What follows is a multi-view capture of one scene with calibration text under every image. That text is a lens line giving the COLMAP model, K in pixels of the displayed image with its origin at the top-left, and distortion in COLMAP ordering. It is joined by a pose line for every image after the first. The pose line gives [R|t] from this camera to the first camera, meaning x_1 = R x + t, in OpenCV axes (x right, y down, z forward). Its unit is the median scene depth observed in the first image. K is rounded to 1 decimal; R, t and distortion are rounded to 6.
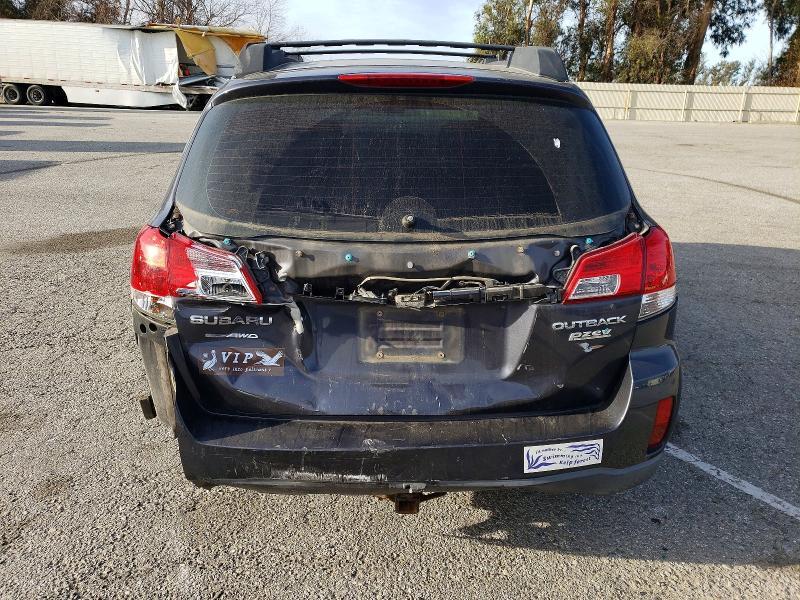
lens RADIAL K [[651.0, 0, 404.7], [0, 651.0, 299.3], [0, 0, 1]] dist [0.015192, 0.003235]
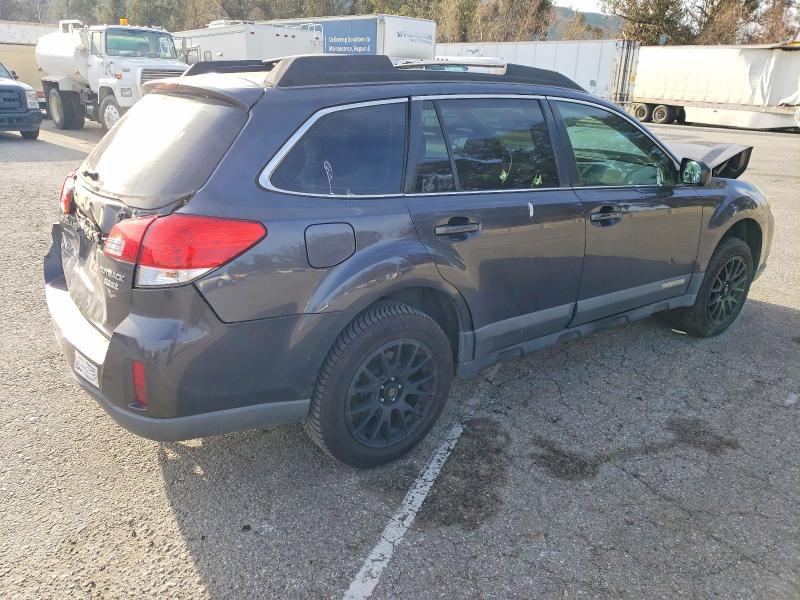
lens RADIAL K [[651.0, 0, 404.7], [0, 651.0, 299.3], [0, 0, 1]] dist [0.015192, 0.003235]
pose [[0.526746, 0.255861, -0.810601, 0.291076], [-0.281249, 0.952371, 0.117848, -0.041790], [0.802145, 0.165905, 0.573619, 0.134534]]
